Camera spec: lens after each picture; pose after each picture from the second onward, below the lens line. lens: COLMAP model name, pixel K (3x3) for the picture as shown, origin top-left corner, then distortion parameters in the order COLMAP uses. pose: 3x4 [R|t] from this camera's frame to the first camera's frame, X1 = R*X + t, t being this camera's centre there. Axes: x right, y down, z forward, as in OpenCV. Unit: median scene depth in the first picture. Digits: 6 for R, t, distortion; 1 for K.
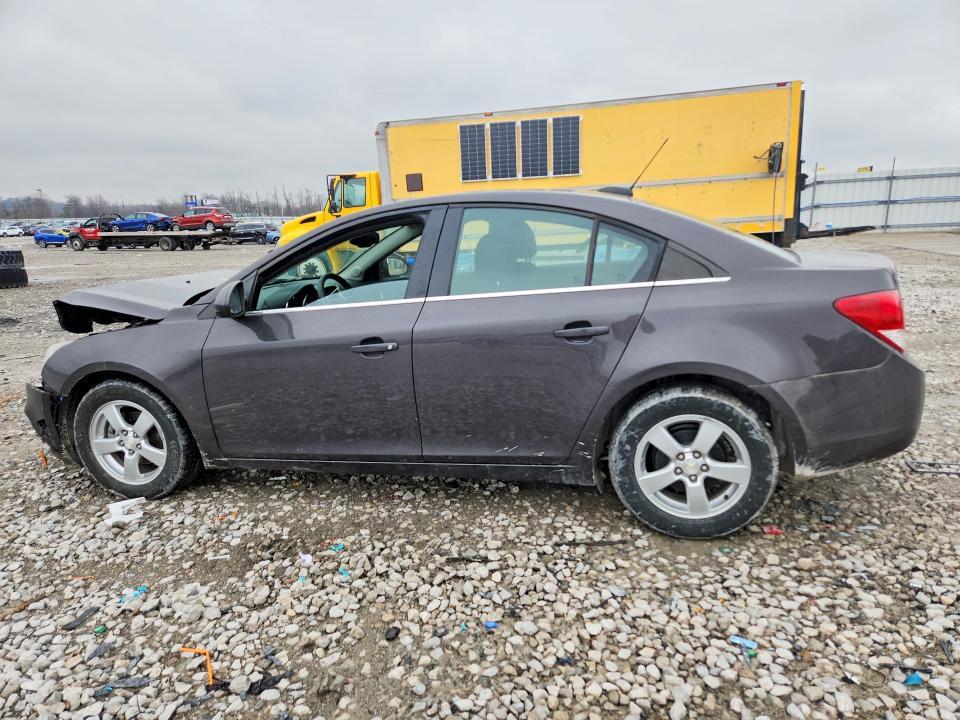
lens RADIAL K [[655.0, 0, 482.4], [0, 655.0, 365.0], [0, 0, 1]] dist [0.061680, -0.037405]
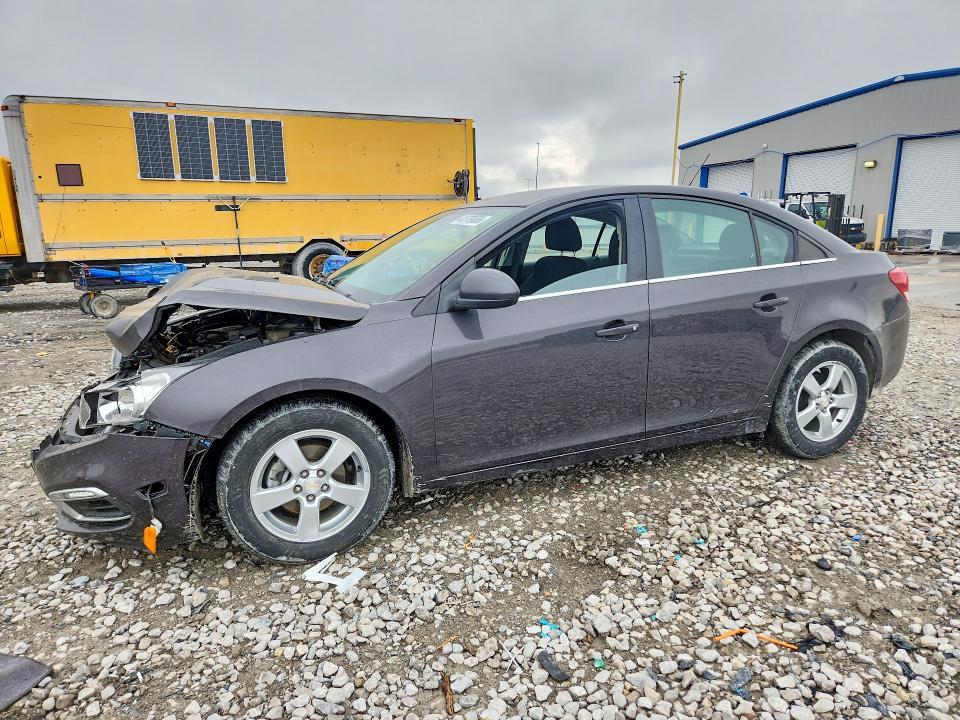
lens RADIAL K [[655.0, 0, 502.0], [0, 655.0, 359.4], [0, 0, 1]] dist [0.061680, -0.037405]
pose [[0.792810, -0.089873, 0.602807, -0.868803], [0.111677, 0.993744, 0.001281, -0.002837], [-0.599150, 0.066304, 0.797886, 0.284758]]
